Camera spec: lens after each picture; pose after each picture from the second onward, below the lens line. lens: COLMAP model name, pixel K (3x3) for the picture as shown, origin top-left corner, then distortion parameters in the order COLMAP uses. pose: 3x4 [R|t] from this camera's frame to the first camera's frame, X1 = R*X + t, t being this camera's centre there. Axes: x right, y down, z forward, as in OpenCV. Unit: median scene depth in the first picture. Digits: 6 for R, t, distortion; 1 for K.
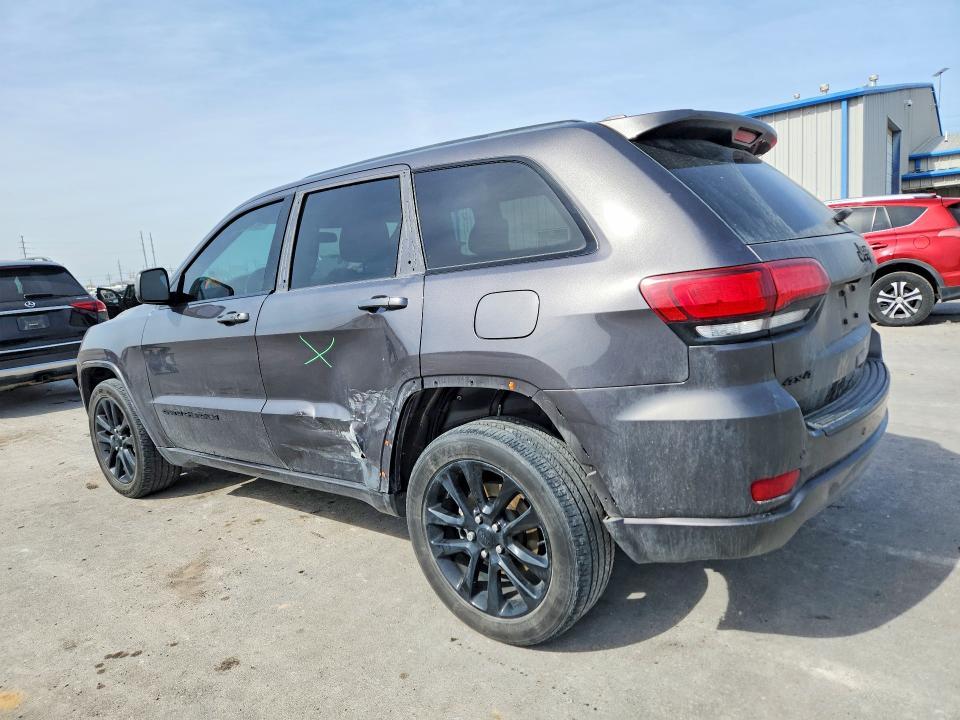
lens RADIAL K [[680.8, 0, 476.8], [0, 680.8, 359.5], [0, 0, 1]] dist [0.002219, -0.024794]
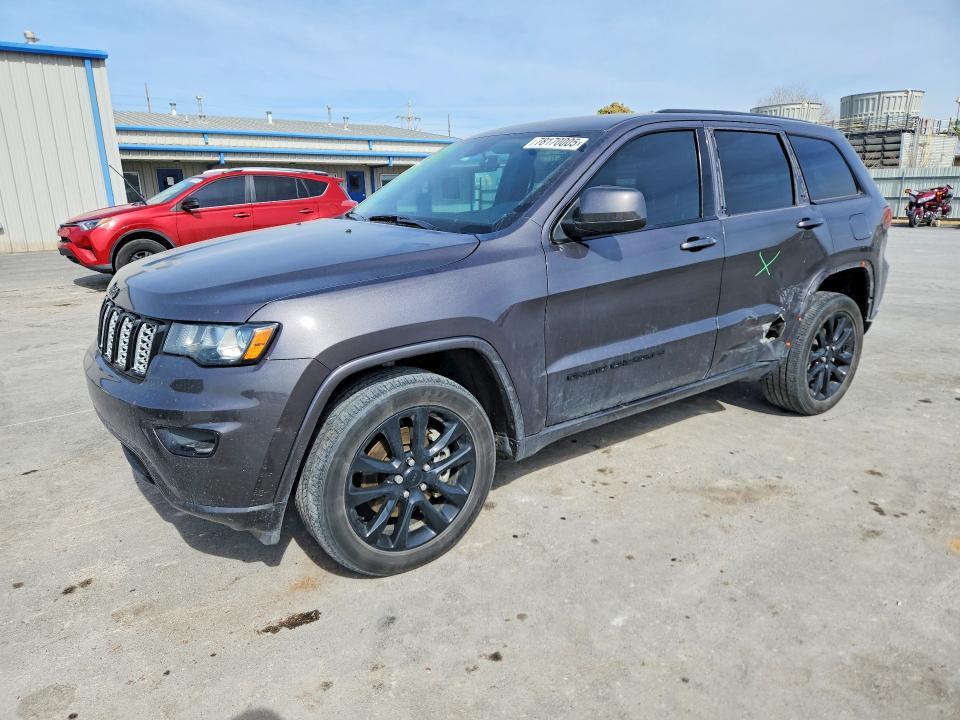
lens RADIAL K [[680.8, 0, 476.8], [0, 680.8, 359.5], [0, 0, 1]] dist [0.002219, -0.024794]
pose [[0.244277, -0.166265, 0.955345, -1.324540], [0.130333, 0.981881, 0.137558, -0.067937], [-0.960907, 0.090910, 0.261521, 0.978491]]
